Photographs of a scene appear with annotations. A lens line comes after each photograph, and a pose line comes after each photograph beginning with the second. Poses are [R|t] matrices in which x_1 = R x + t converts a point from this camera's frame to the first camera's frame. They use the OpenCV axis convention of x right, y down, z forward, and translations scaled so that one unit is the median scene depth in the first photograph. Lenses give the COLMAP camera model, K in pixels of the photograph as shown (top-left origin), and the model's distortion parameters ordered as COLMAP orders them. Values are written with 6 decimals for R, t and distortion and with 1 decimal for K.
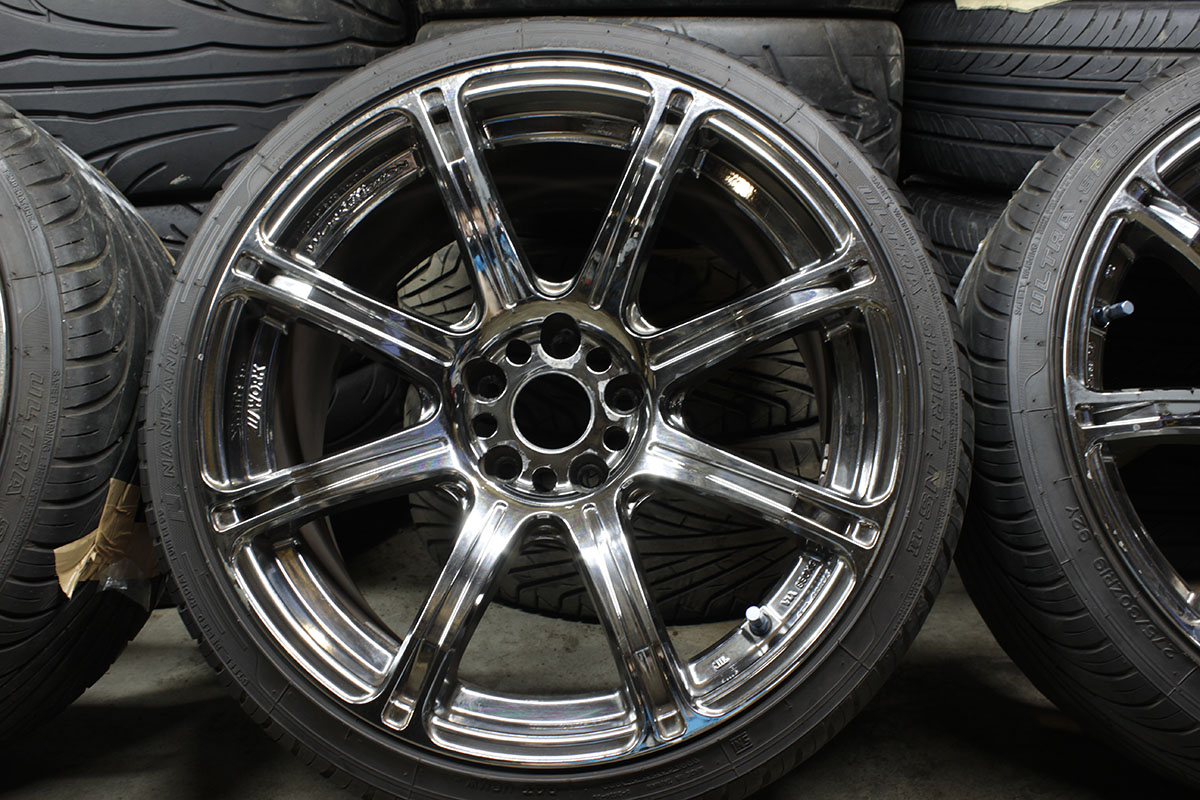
lens RADIAL K [[1130.3, 0, 603.2], [0, 1130.3, 410.3], [0, 0, 1]] dist [-0.083802, 0.000000]
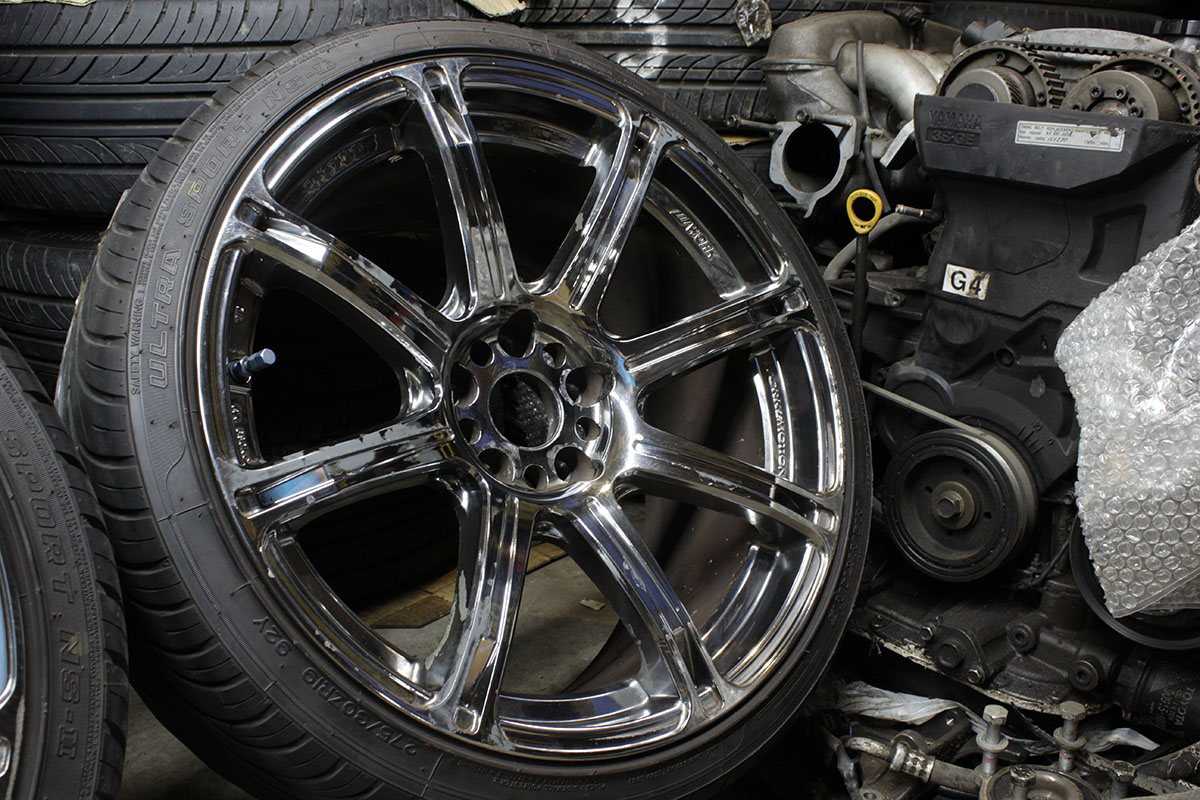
lens RADIAL K [[1130.3, 0, 603.5], [0, 1130.3, 403.3], [0, 0, 1]] dist [-0.083802, 0.000000]
pose [[0.740005, -0.211576, 0.638458, 0.112440], [0.212974, 0.974101, 0.075956, -0.066980], [-0.637993, 0.079767, 0.765900, 0.193716]]
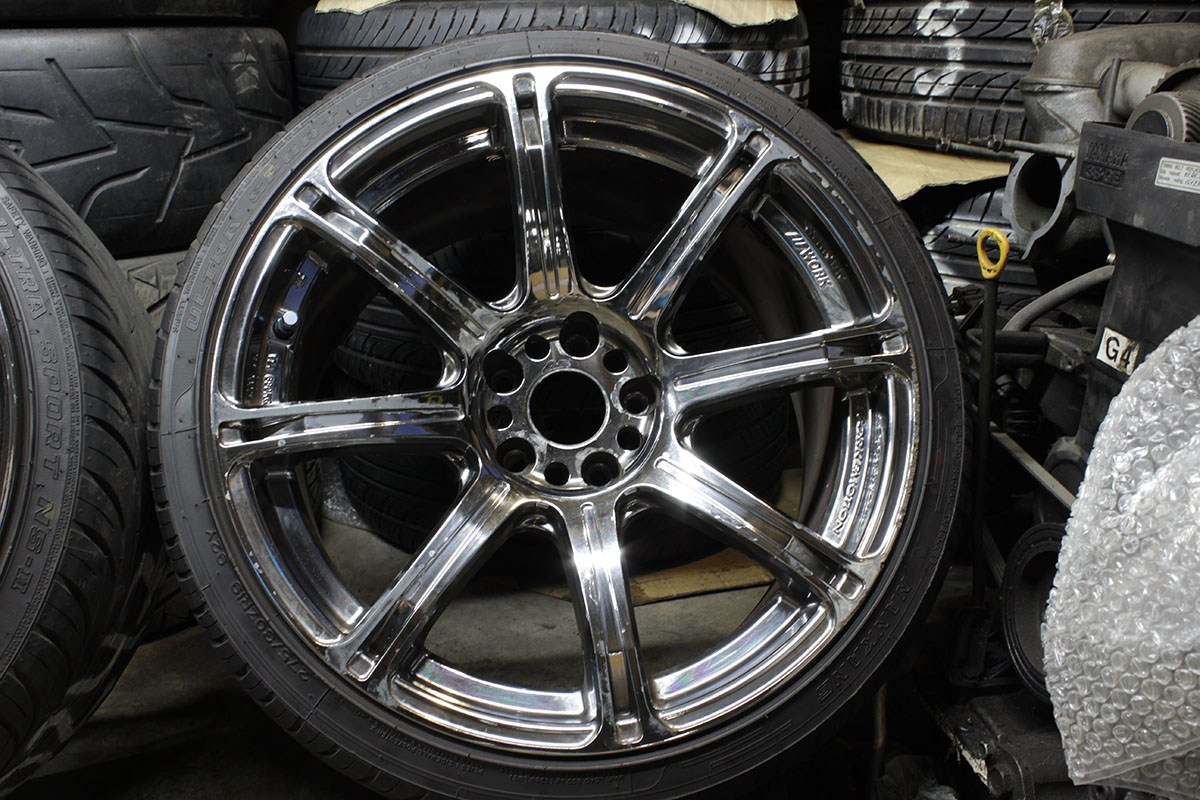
lens RADIAL K [[1130.3, 0, 611.9], [0, 1130.3, 416.0], [0, 0, 1]] dist [-0.083802, 0.000000]
pose [[0.981879, -0.056371, 0.180929, 0.545053], [0.055998, 0.998405, 0.007176, 0.000693], [-0.181045, 0.003086, 0.983470, -0.014277]]
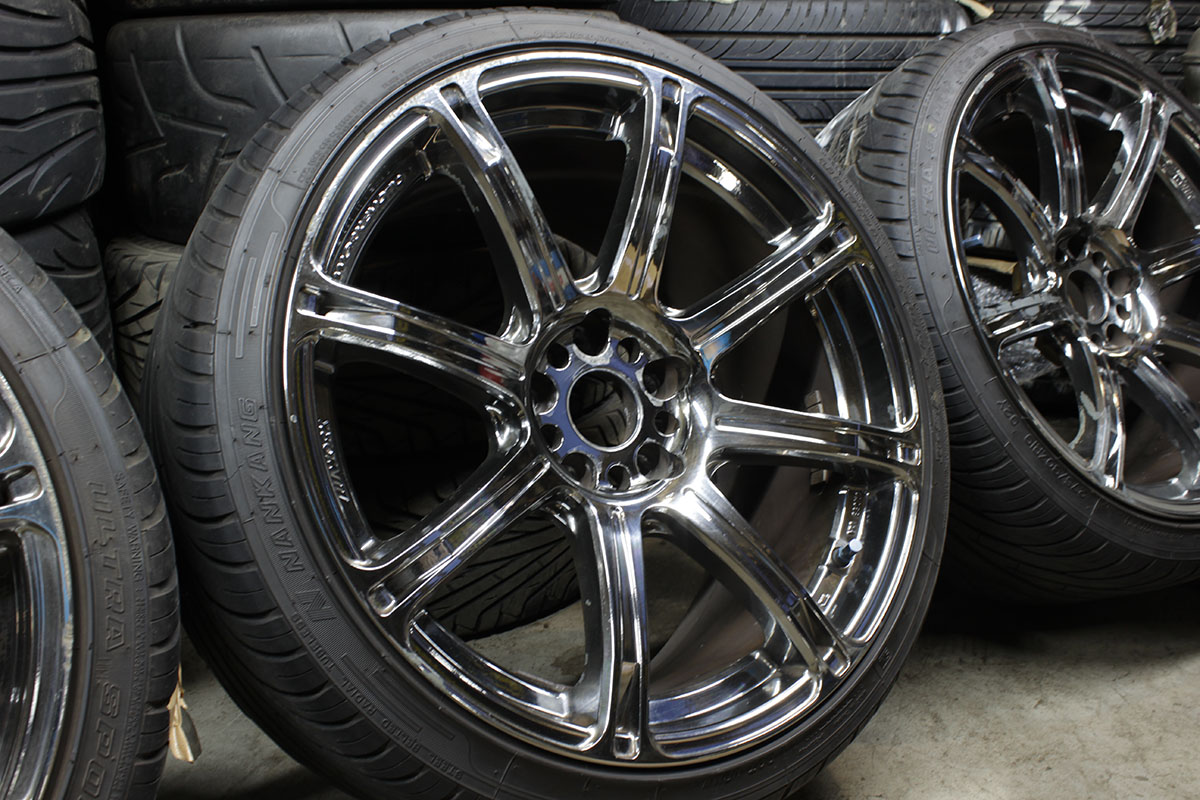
lens RADIAL K [[1130.3, 0, 601.2], [0, 1130.3, 405.7], [0, 0, 1]] dist [-0.083802, 0.000000]
pose [[0.814712, -0.186672, 0.548997, -0.585096], [0.187447, 0.980717, 0.055295, -0.056519], [-0.548733, 0.057858, 0.833993, 0.183045]]
